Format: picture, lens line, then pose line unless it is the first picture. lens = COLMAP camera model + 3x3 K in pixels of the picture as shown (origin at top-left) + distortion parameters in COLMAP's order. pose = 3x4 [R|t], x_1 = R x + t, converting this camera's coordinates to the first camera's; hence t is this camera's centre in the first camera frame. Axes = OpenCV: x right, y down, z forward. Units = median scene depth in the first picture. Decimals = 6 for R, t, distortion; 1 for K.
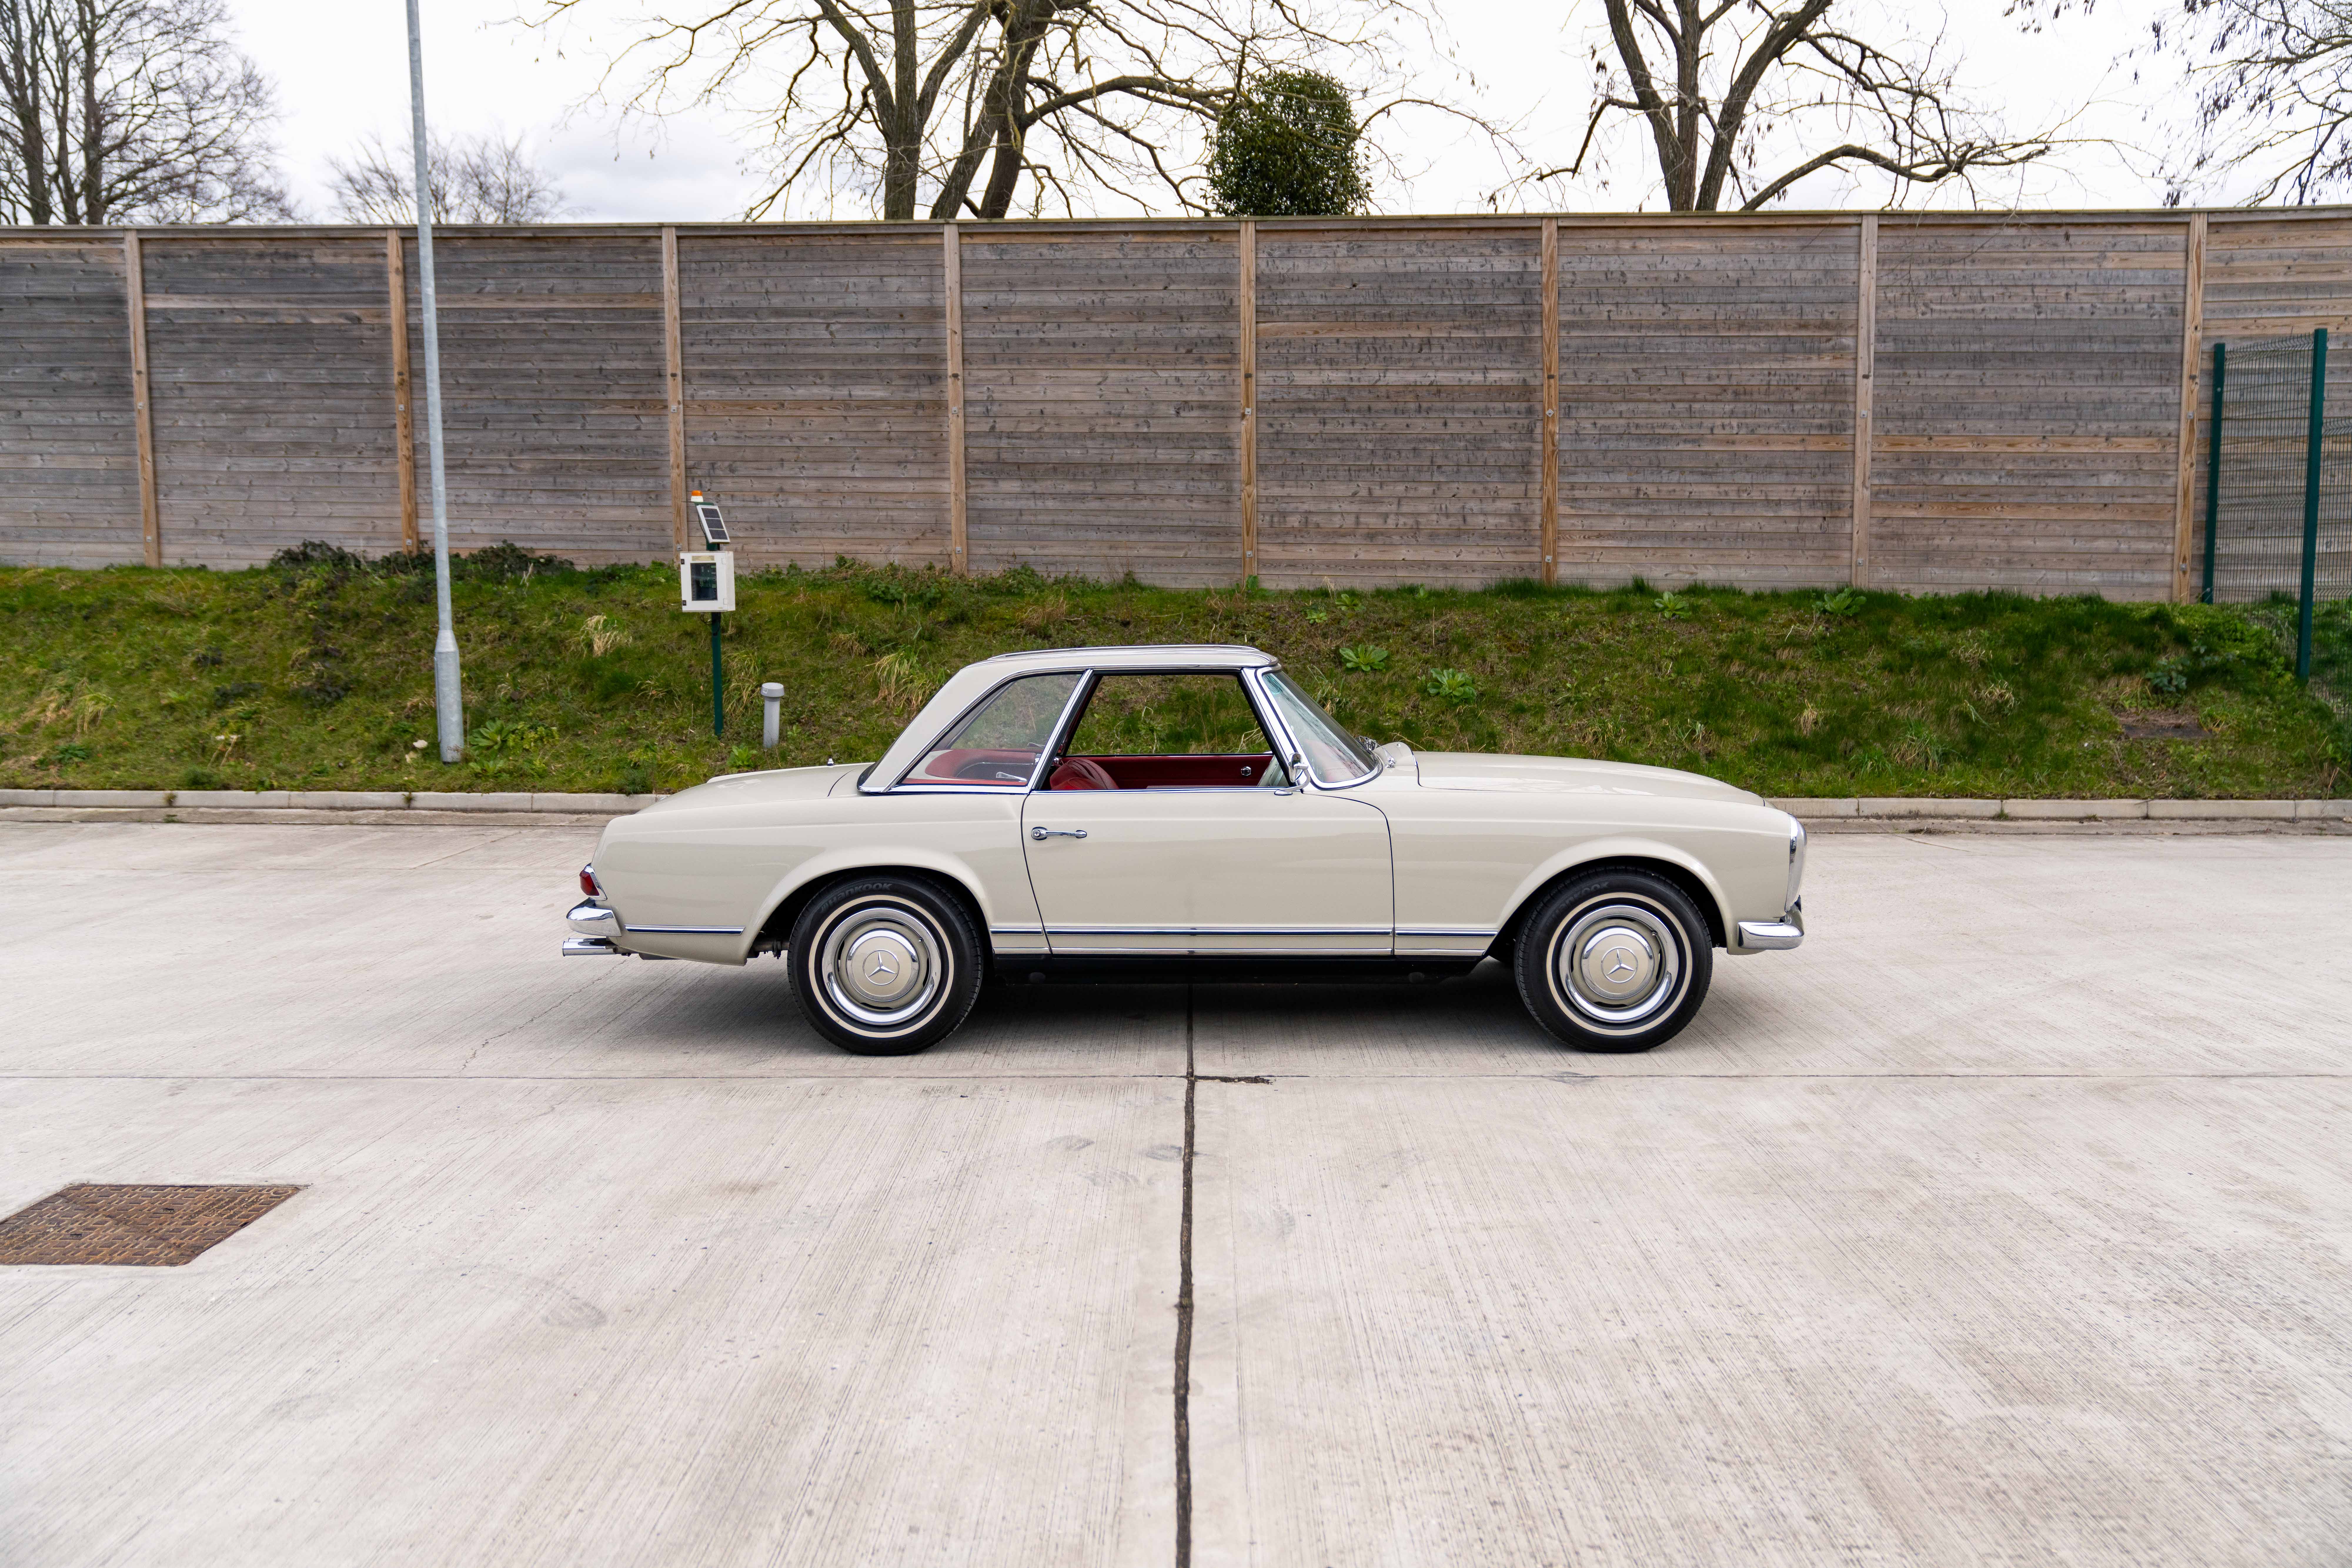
lens RADIAL K [[2016.0, 0, 1179.3], [0, 2016.0, 783.7], [0, 0, 1]] dist [-0.012365, 0.020585]
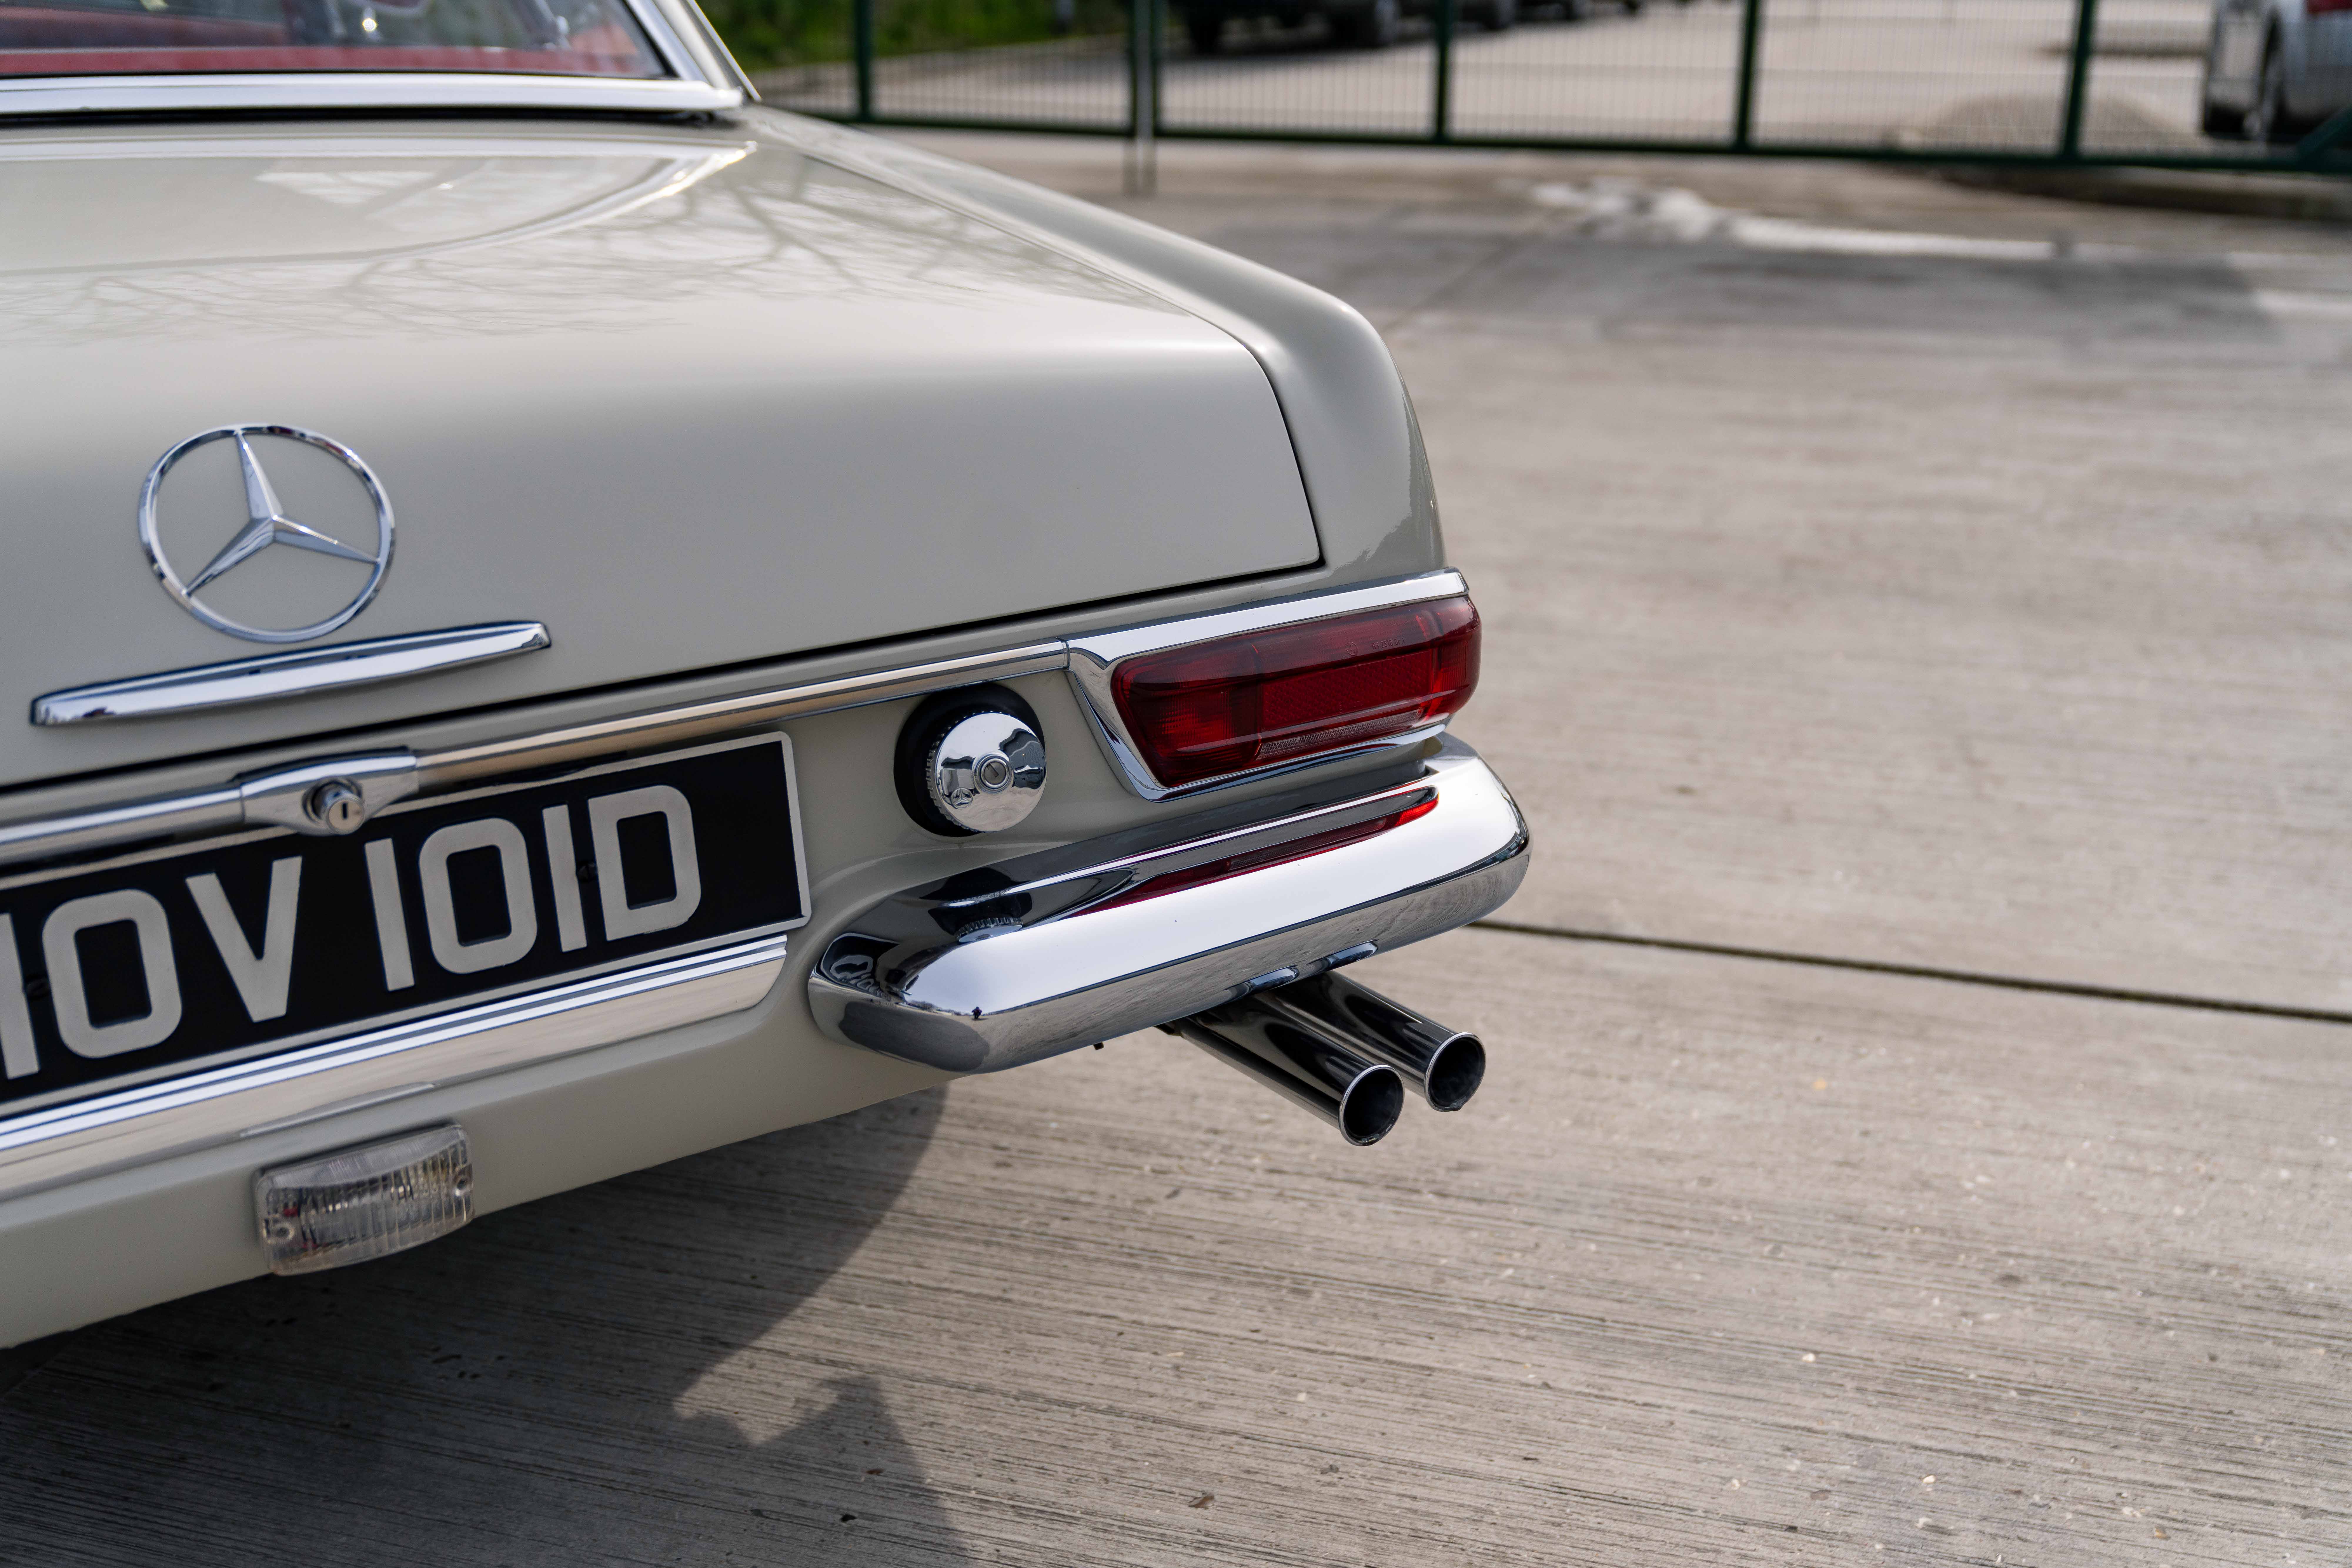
lens RADIAL K [[2431.5, 0, 1172.9], [0, 2431.5, 788.6], [0, 0, 1]] dist [-0.014559, -0.004868]
pose [[0.278030, -0.311812, 0.908555, -0.146694], [0.092868, 0.950142, 0.297666, 0.004011], [-0.956073, 0.001616, 0.293126, 0.299119]]
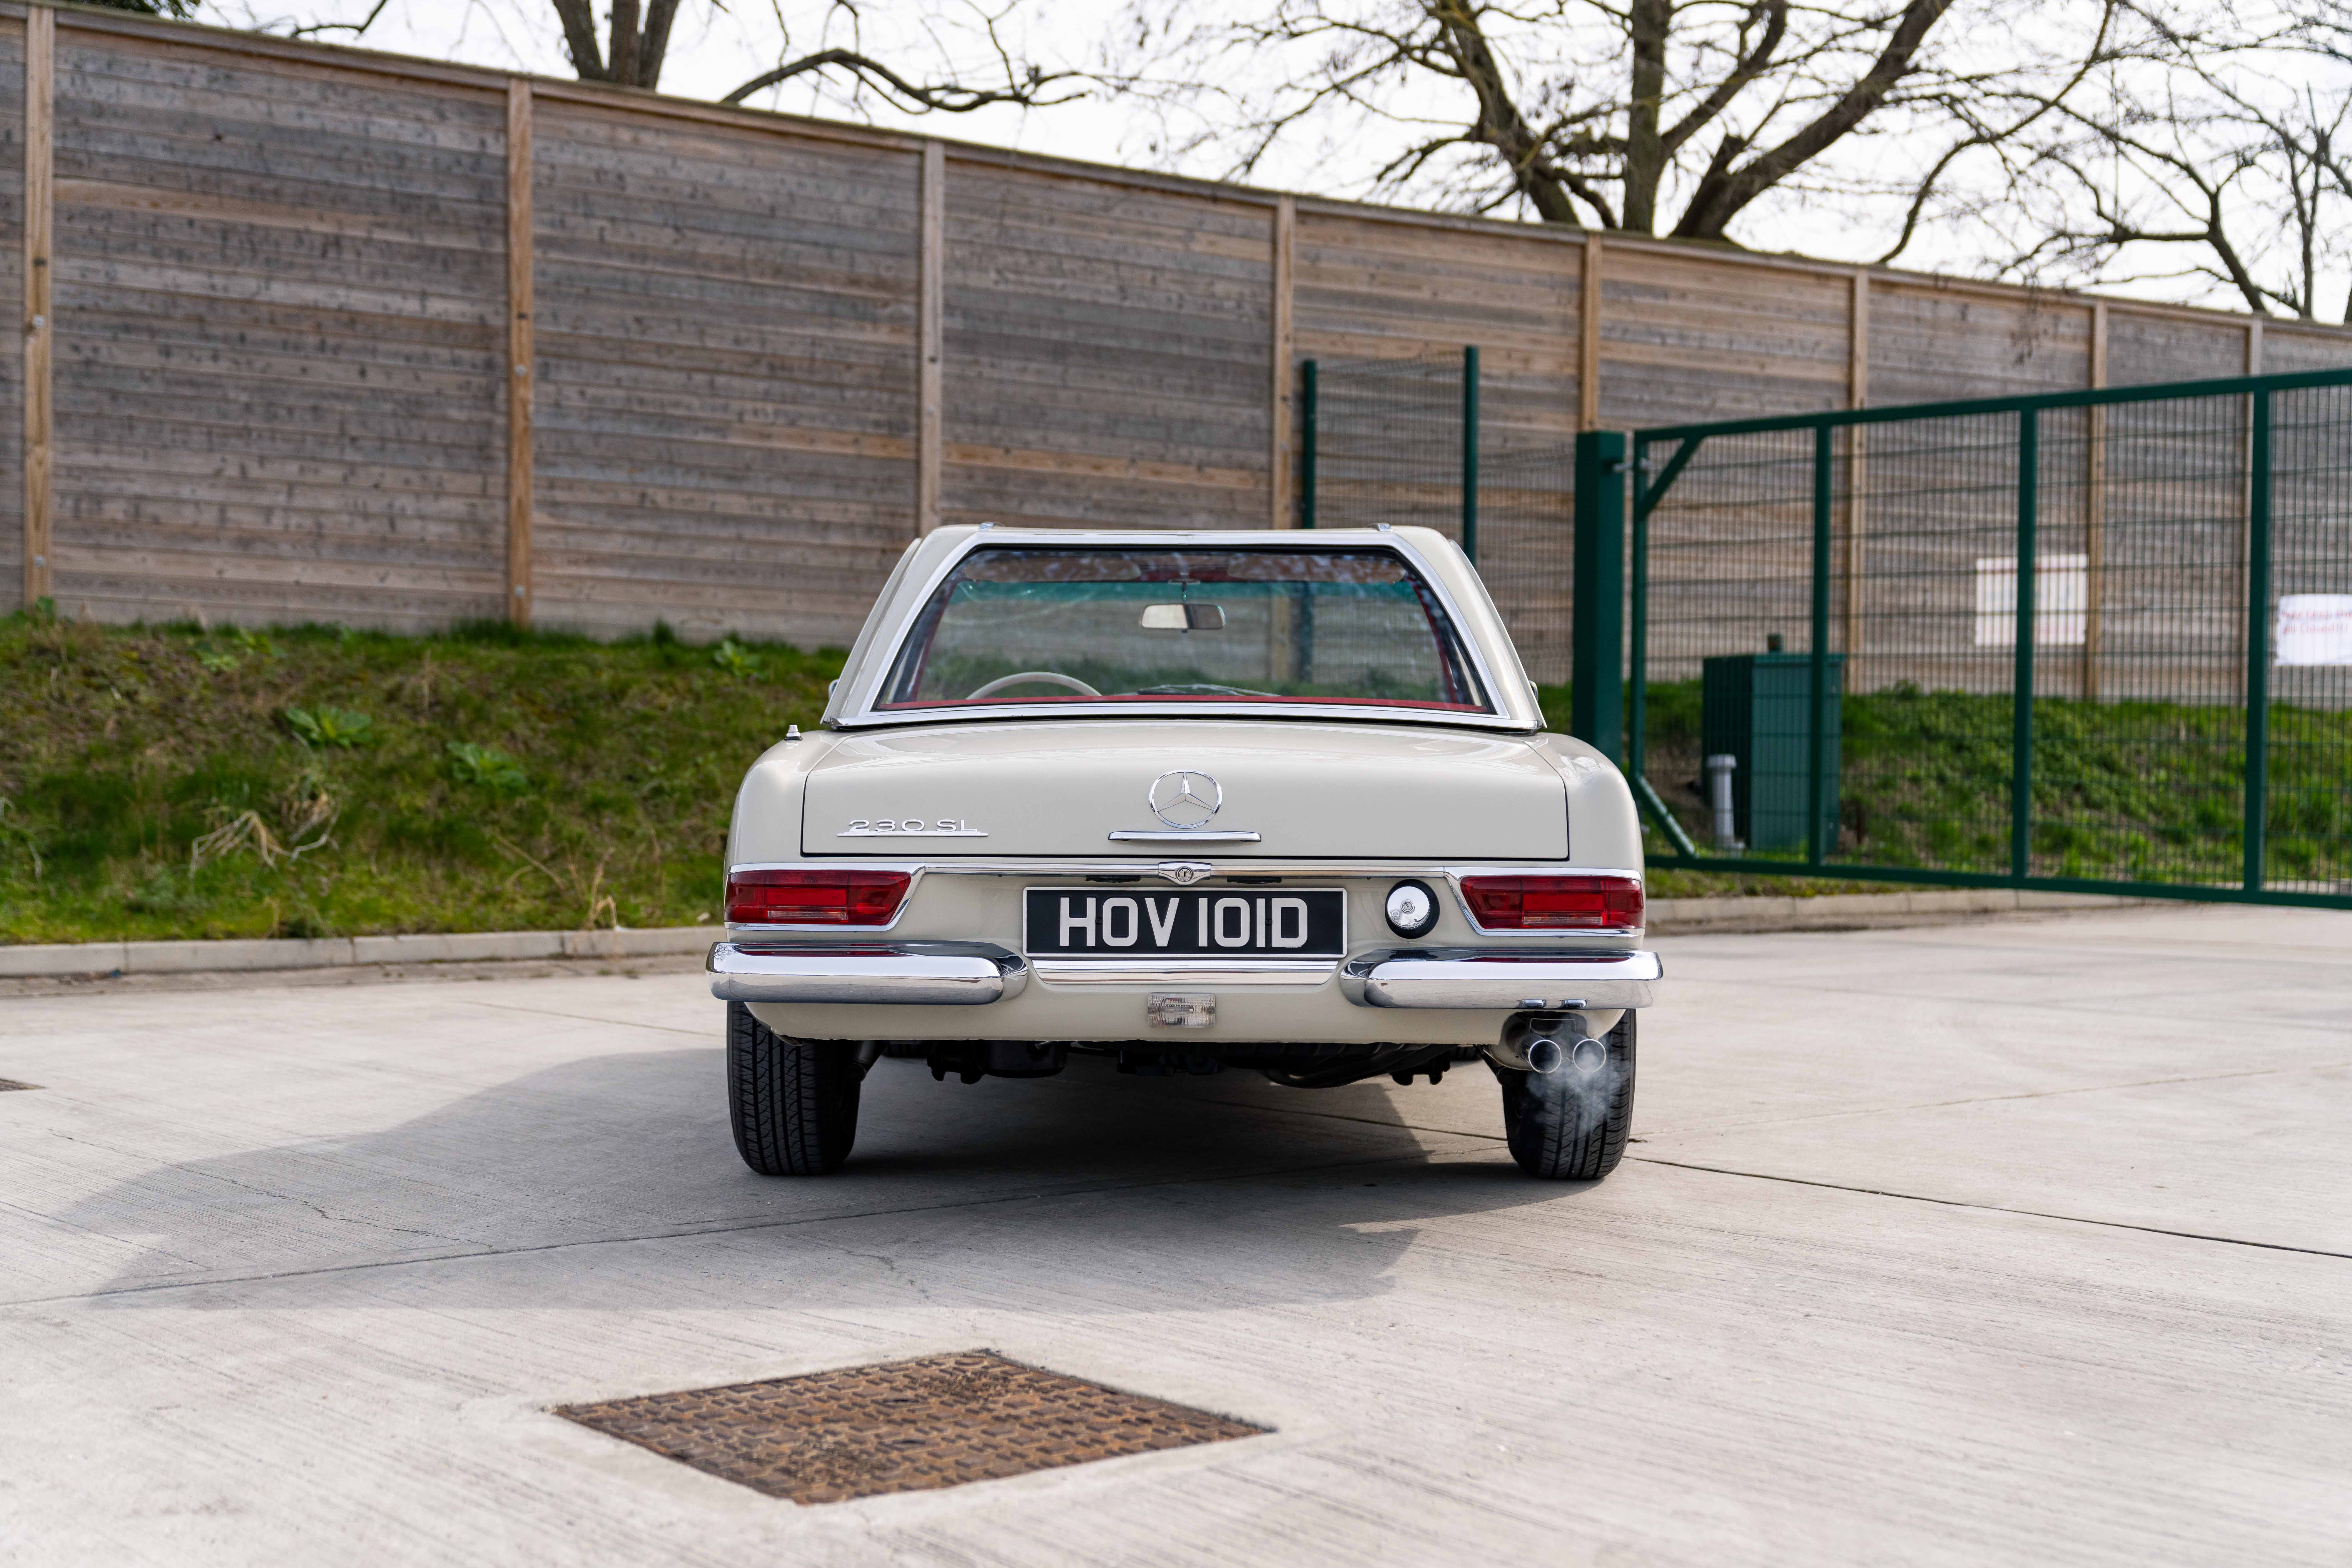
lens RADIAL K [[3036.9, 0, 1168.2], [0, 3036.9, 795.4], [0, 0, 1]] dist [0.016237, -0.013969]
pose [[0.771027, 0.005243, 0.636781, -0.279911], [0.053728, 0.995865, -0.073255, 0.037564], [-0.634532, 0.090694, 0.767557, 0.114988]]
